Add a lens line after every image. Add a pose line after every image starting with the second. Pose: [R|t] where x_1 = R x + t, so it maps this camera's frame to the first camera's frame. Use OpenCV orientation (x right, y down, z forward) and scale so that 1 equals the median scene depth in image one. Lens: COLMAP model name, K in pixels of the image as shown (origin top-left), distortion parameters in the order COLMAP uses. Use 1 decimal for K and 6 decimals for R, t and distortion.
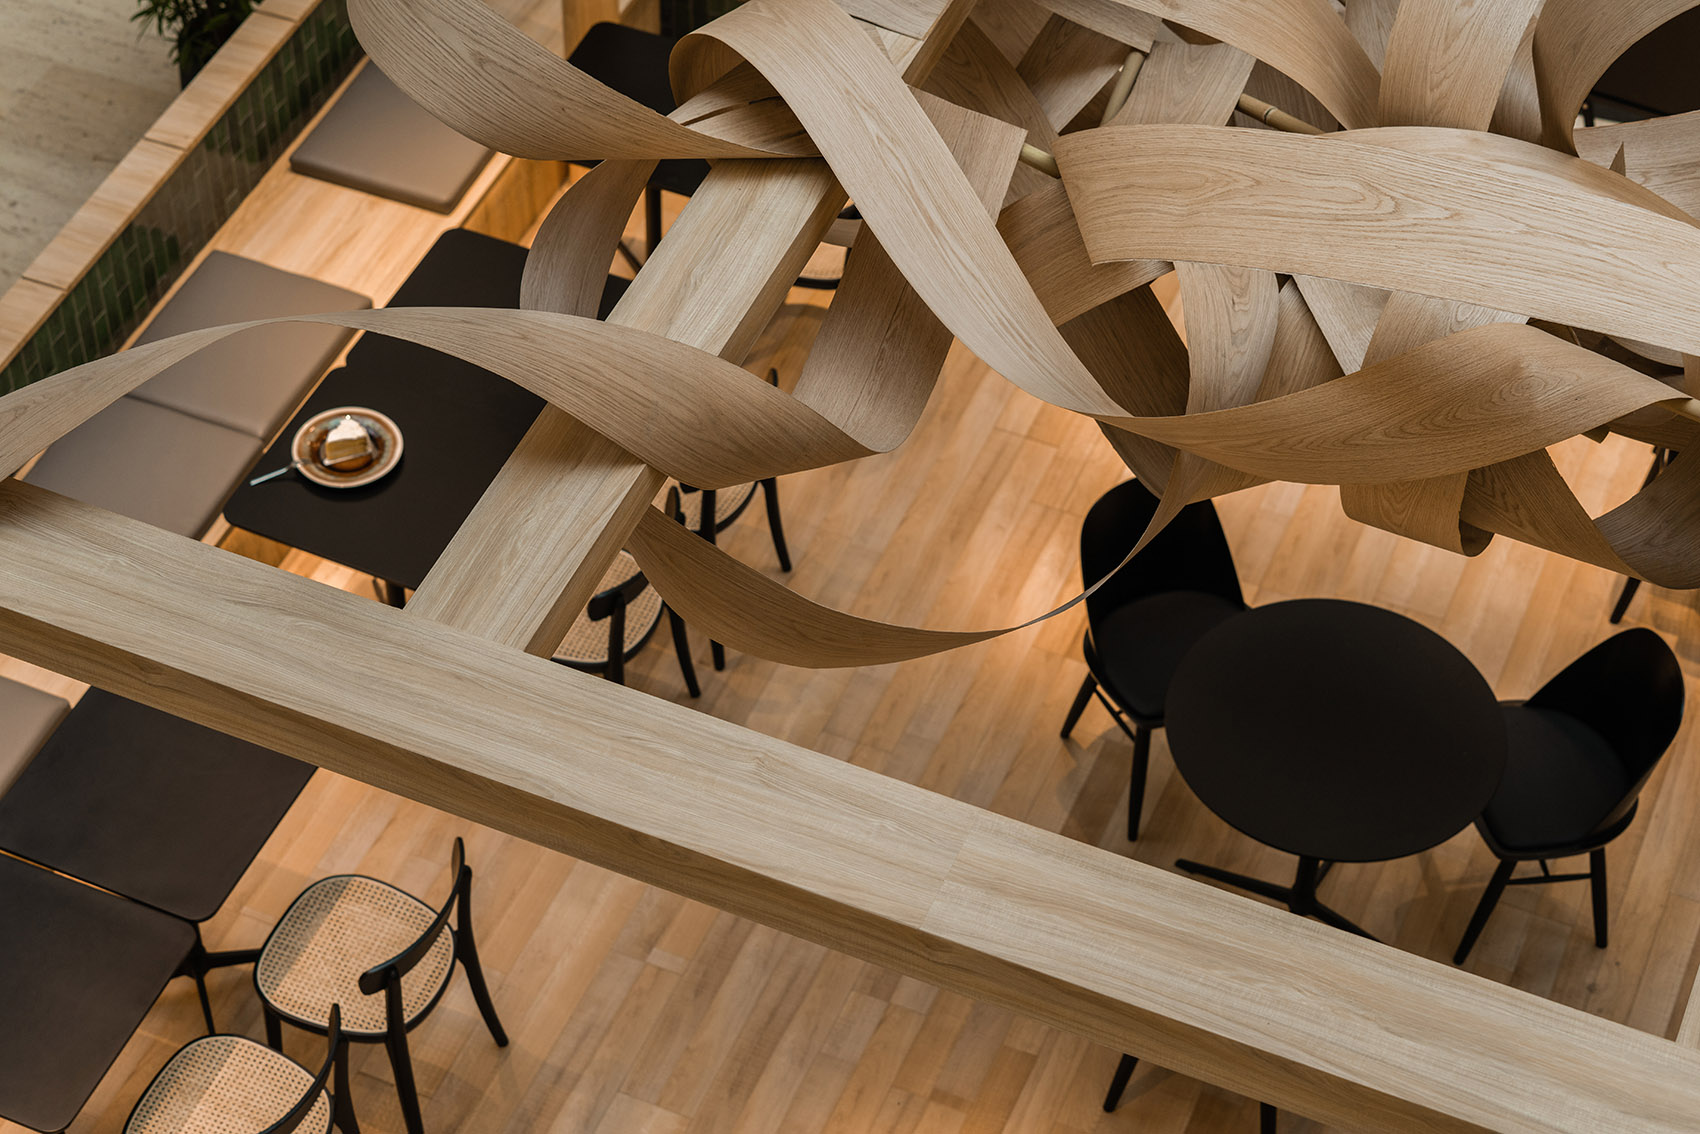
lens RADIAL K [[3528.6, 0, 895.4], [0, 3528.6, 545.0], [0, 0, 1]] dist [-0.023299, -0.154061]
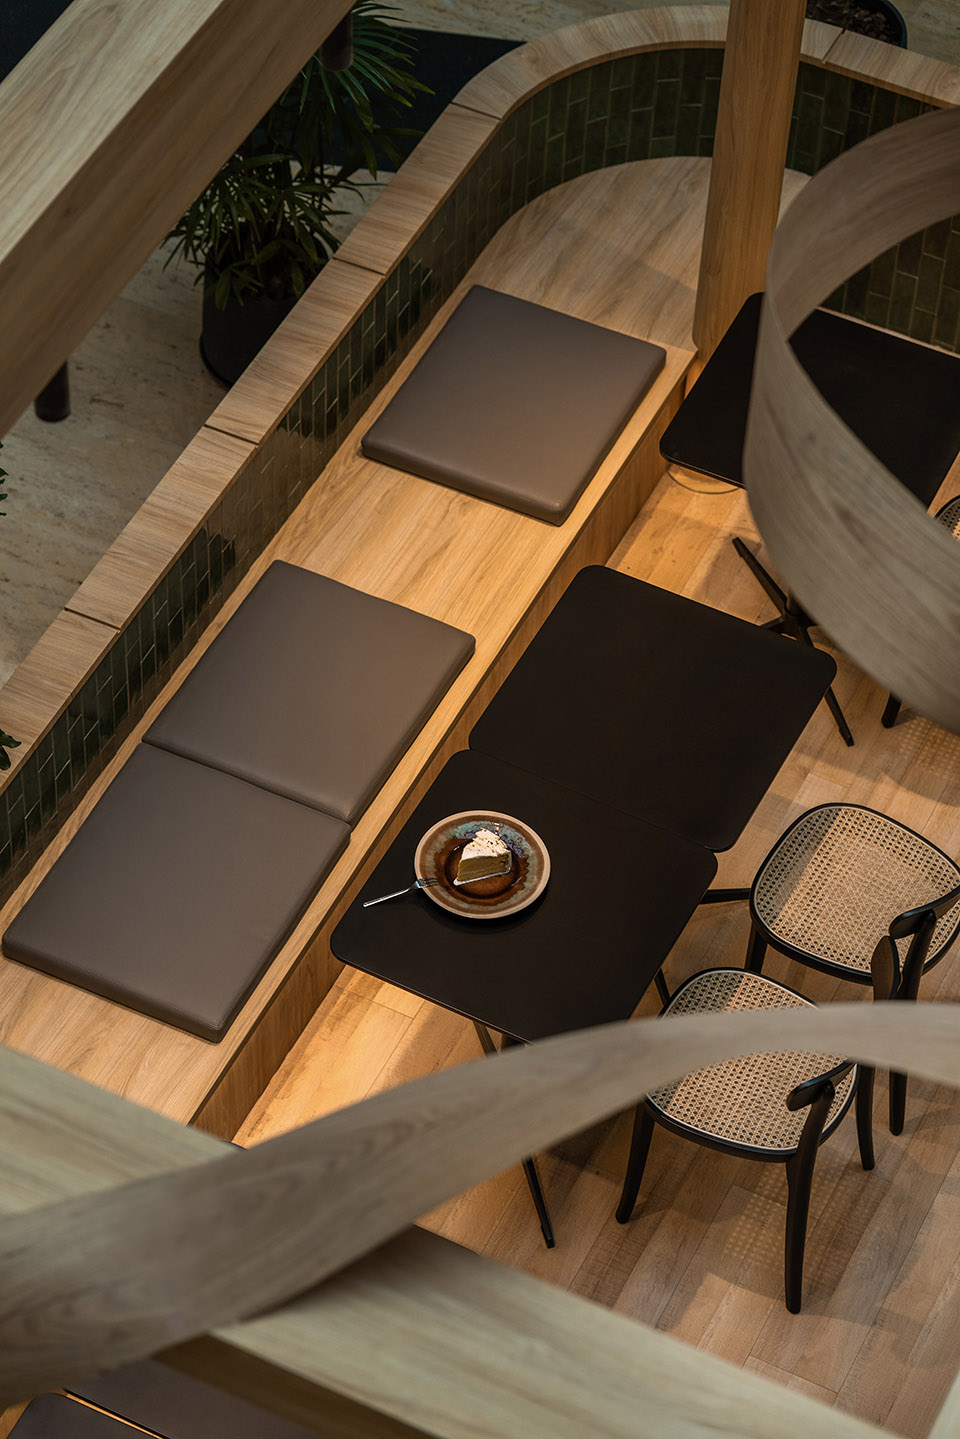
lens RADIAL K [[3969.1, 0, 480.0], [0, 3969.1, 719.5], [0, 0, 1]] dist [0.007522, -0.108579]
pose [[0.998146, 0.054183, -0.027721, -0.193841], [-0.052829, 0.997476, 0.047451, -0.150881], [0.030222, -0.045898, 0.998489, 0.147402]]
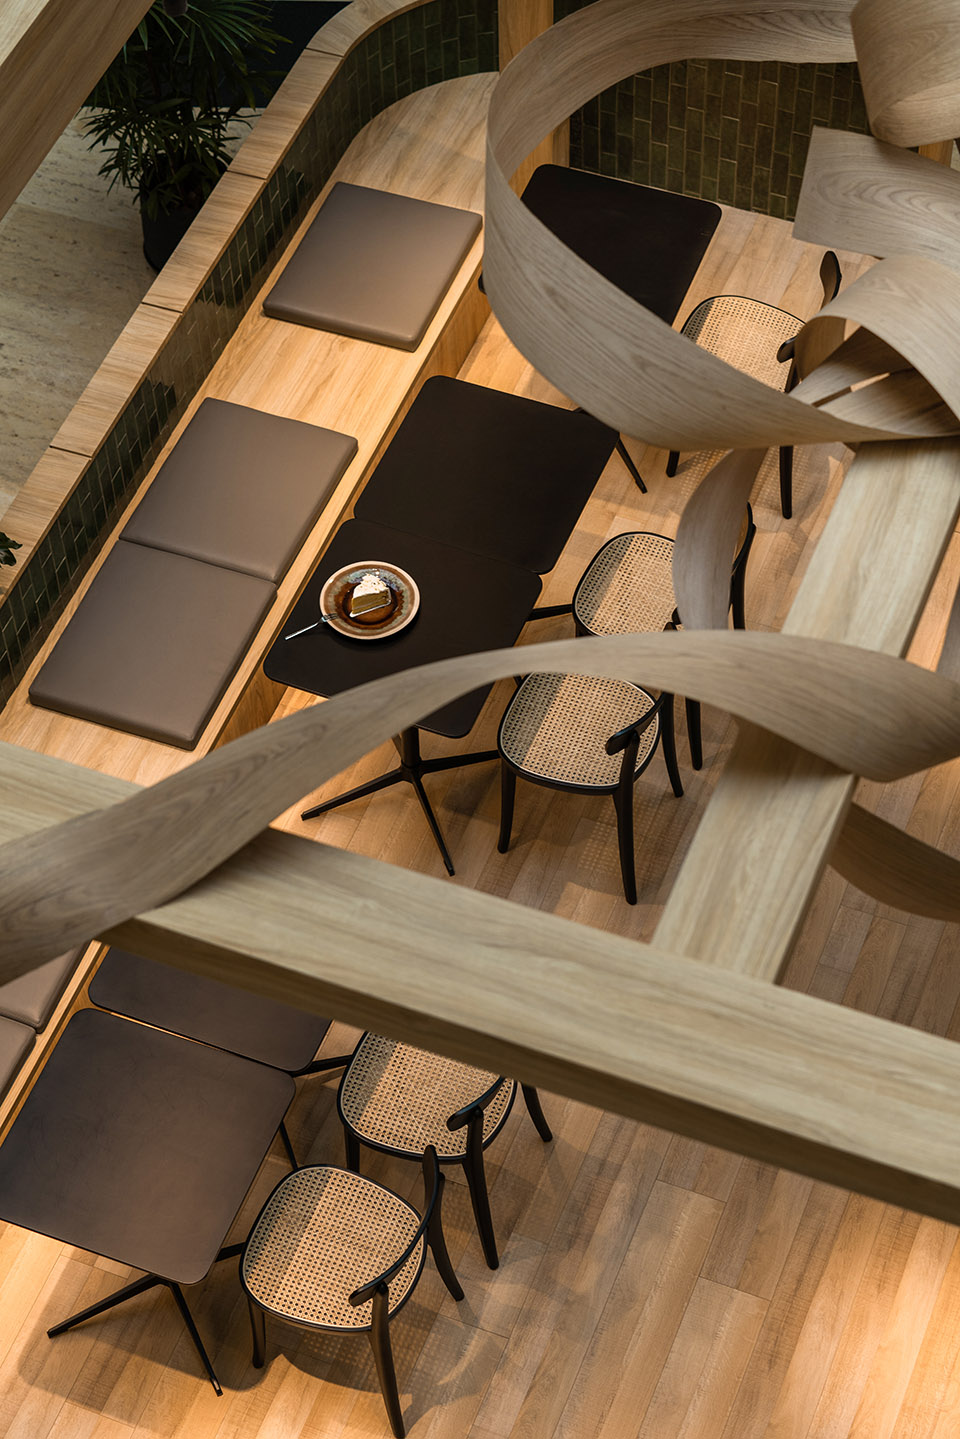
lens RADIAL K [[2967.2, 0, 480.0], [0, 2967.2, 719.5], [0, 0, 1]] dist [-0.041520, -0.094834]
pose [[0.998683, -0.045151, -0.024346, -0.146950], [0.047494, 0.993203, 0.106262, -0.127051], [0.019382, -0.107278, 0.994040, 0.121715]]
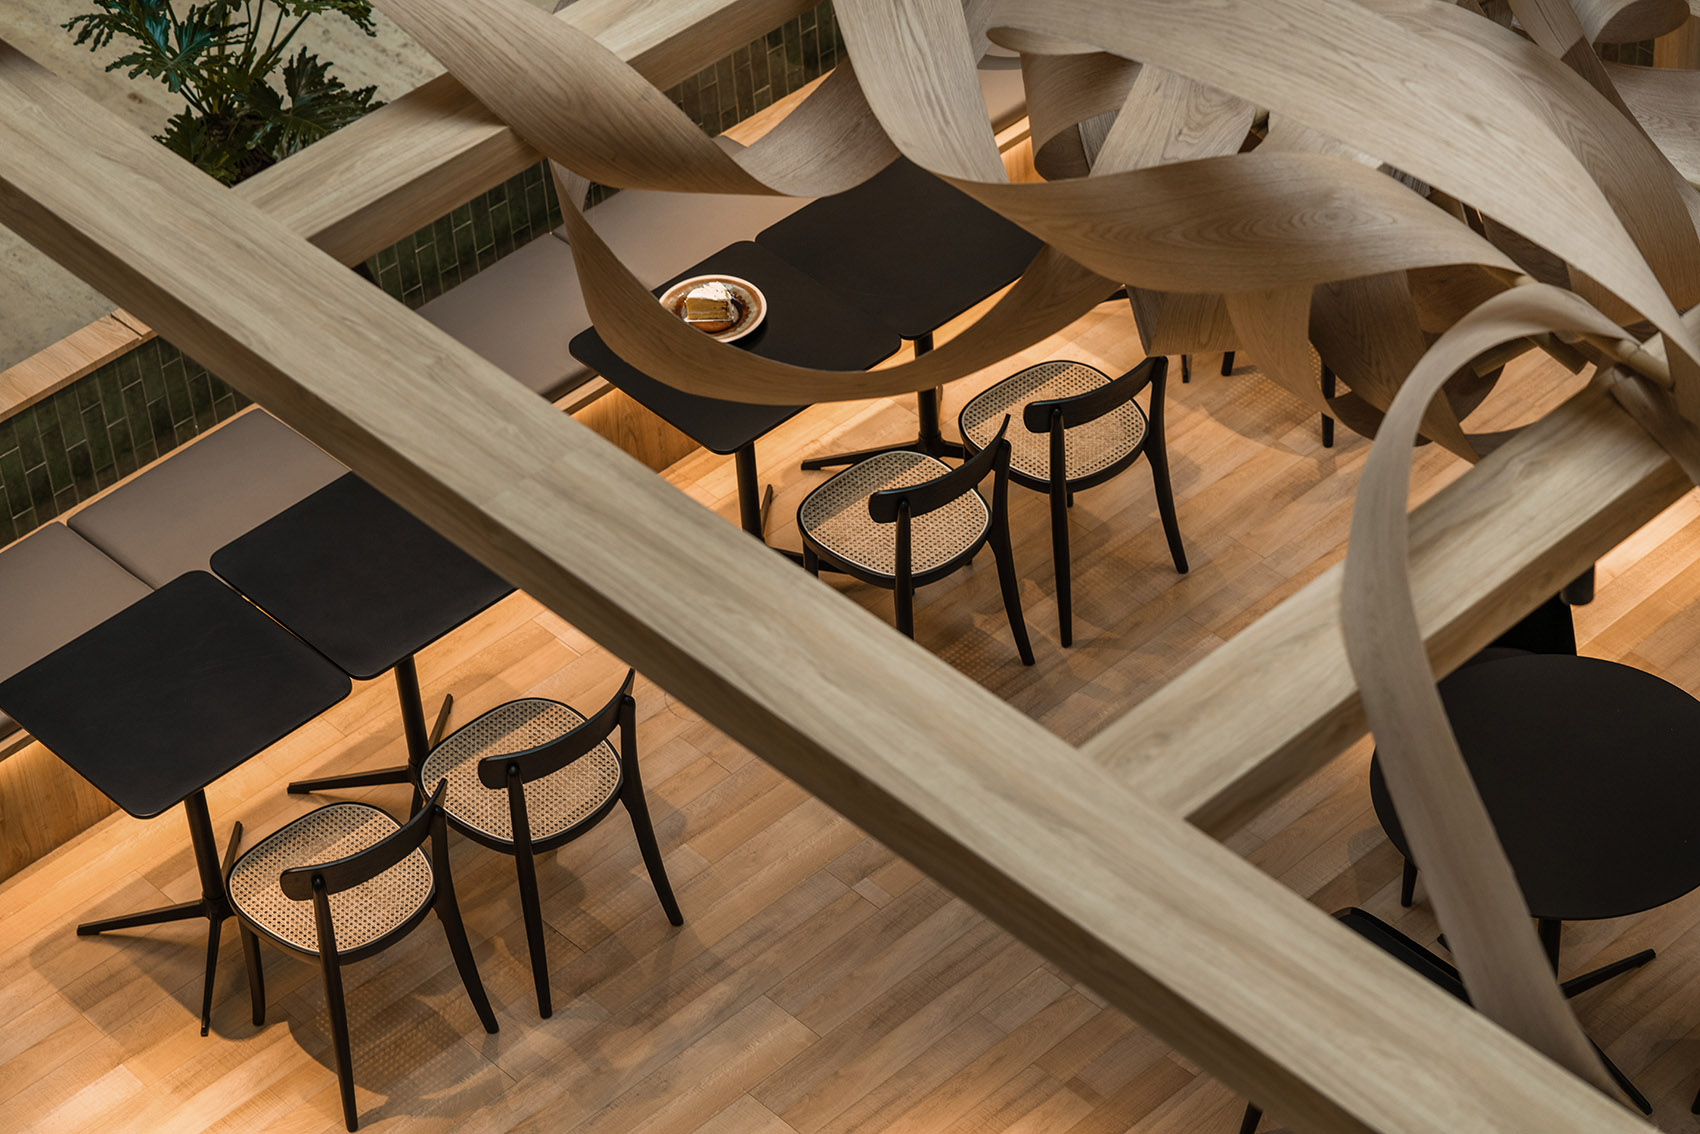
lens RADIAL K [[4467.8, 0, 850.0], [0, 4467.8, 567.0], [0, 0, 1]] dist [0.027935, -0.483703]
pose [[0.908281, 0.208210, -0.362870, 0.502164], [-0.242760, 0.968702, -0.051813, 0.140004], [0.340724, 0.135151, 0.930398, -0.189205]]
